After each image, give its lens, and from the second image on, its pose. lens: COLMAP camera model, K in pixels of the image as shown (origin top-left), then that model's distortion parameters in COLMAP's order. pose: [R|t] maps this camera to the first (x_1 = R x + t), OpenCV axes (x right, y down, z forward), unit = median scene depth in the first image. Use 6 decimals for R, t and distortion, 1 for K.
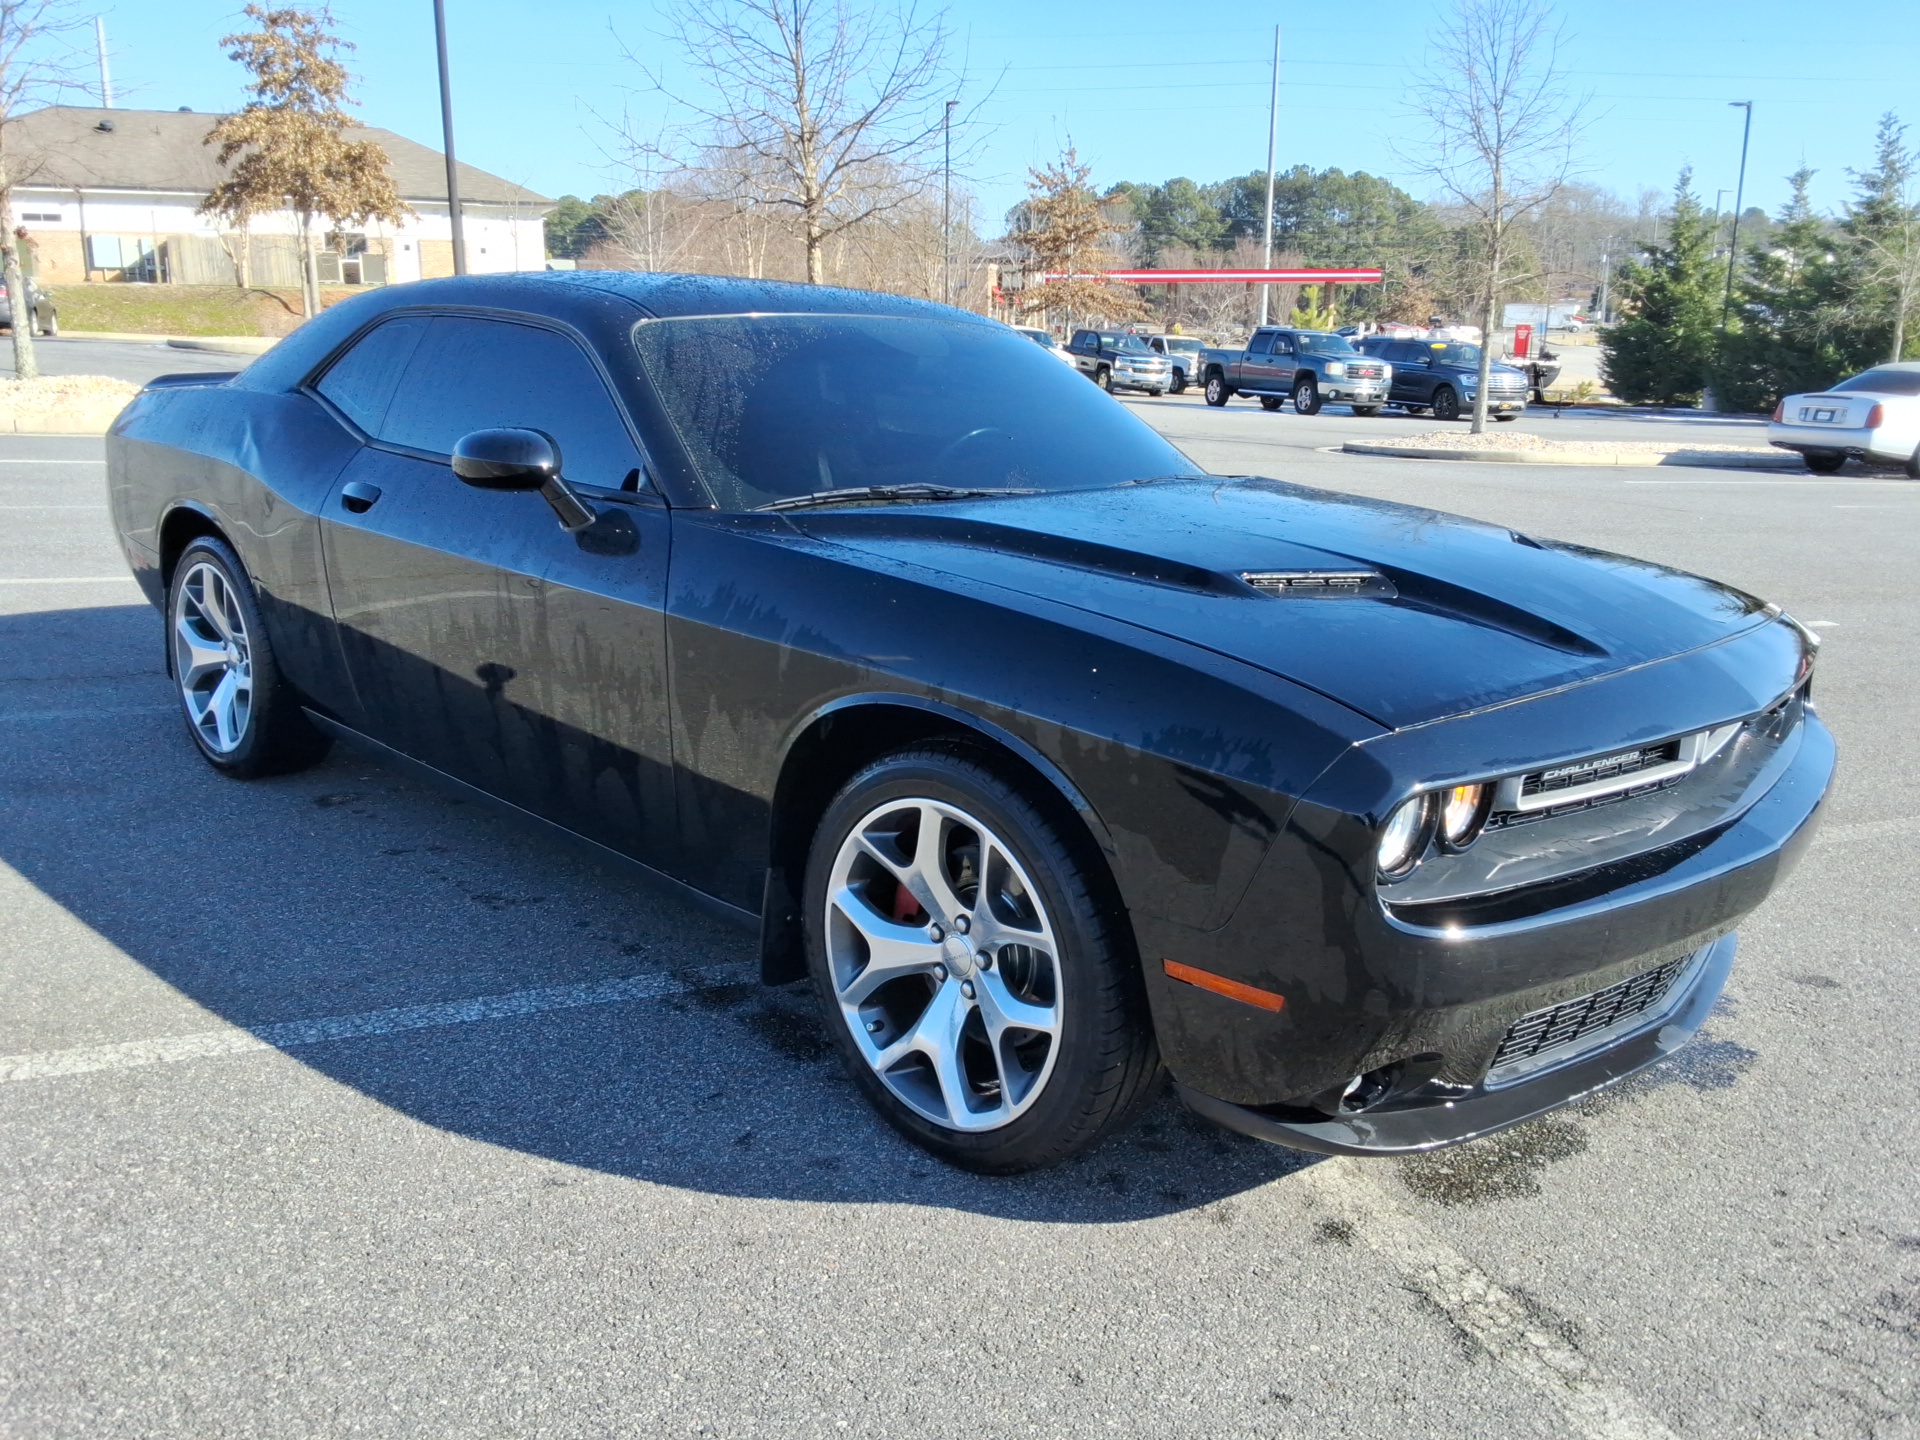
lens RADIAL K [[1551.4, 0, 971.9], [0, 1551.4, 694.7], [0, 0, 1]] dist [0.135624, -0.214858]
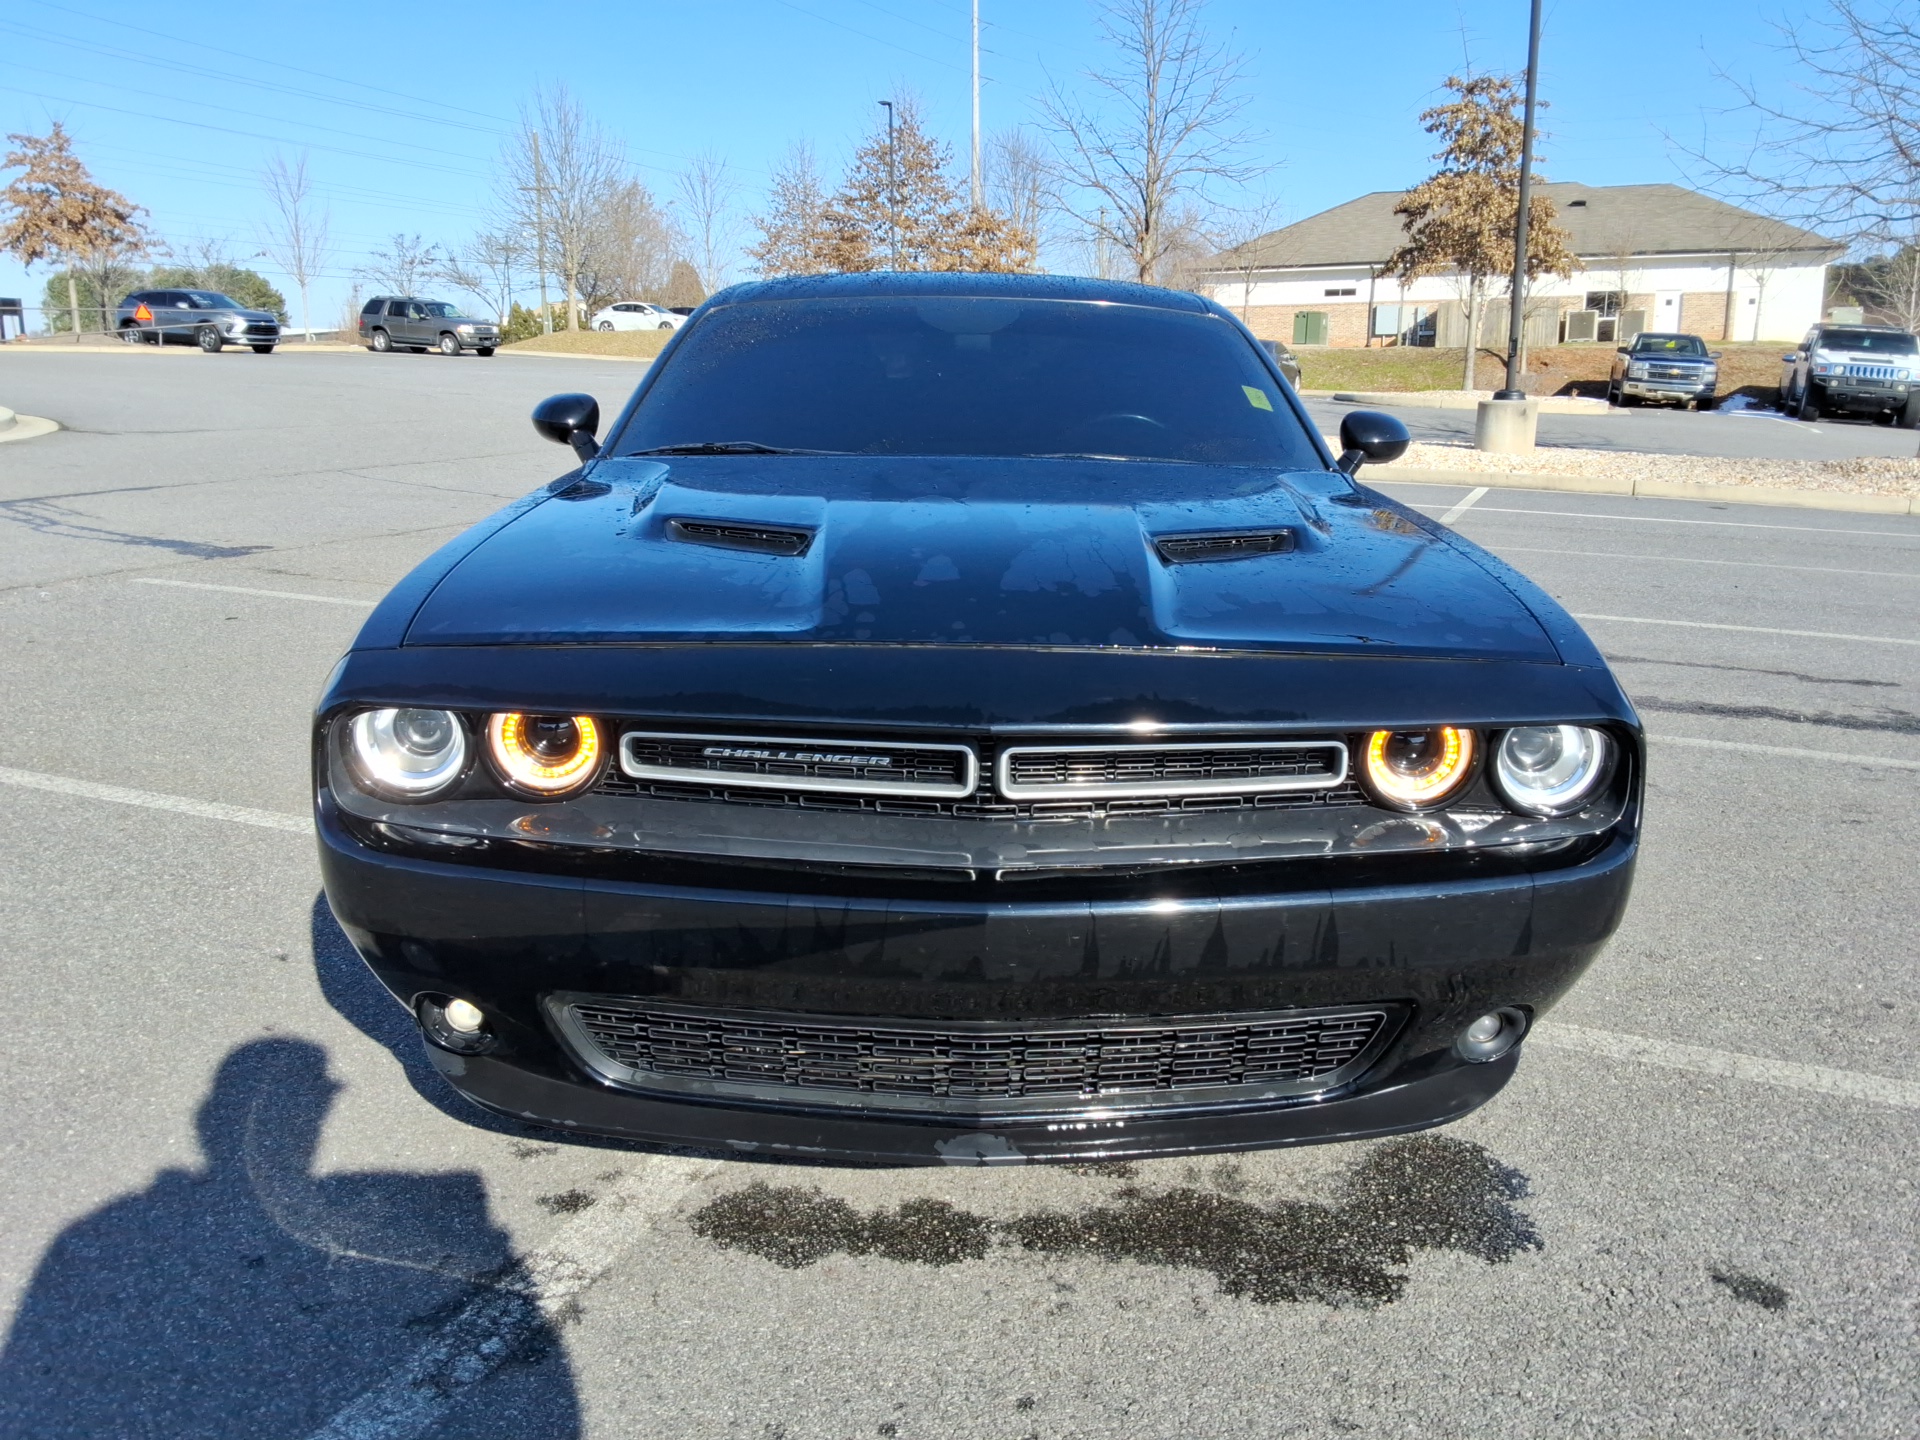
lens RADIAL K [[1551.4, 0, 971.9], [0, 1551.4, 694.7], [0, 0, 1]] dist [0.135624, -0.214858]
pose [[0.700973, 0.131533, -0.700954, 0.308639], [-0.158658, 0.986977, 0.026543, -0.007370], [0.695316, 0.092606, 0.712713, 0.139351]]
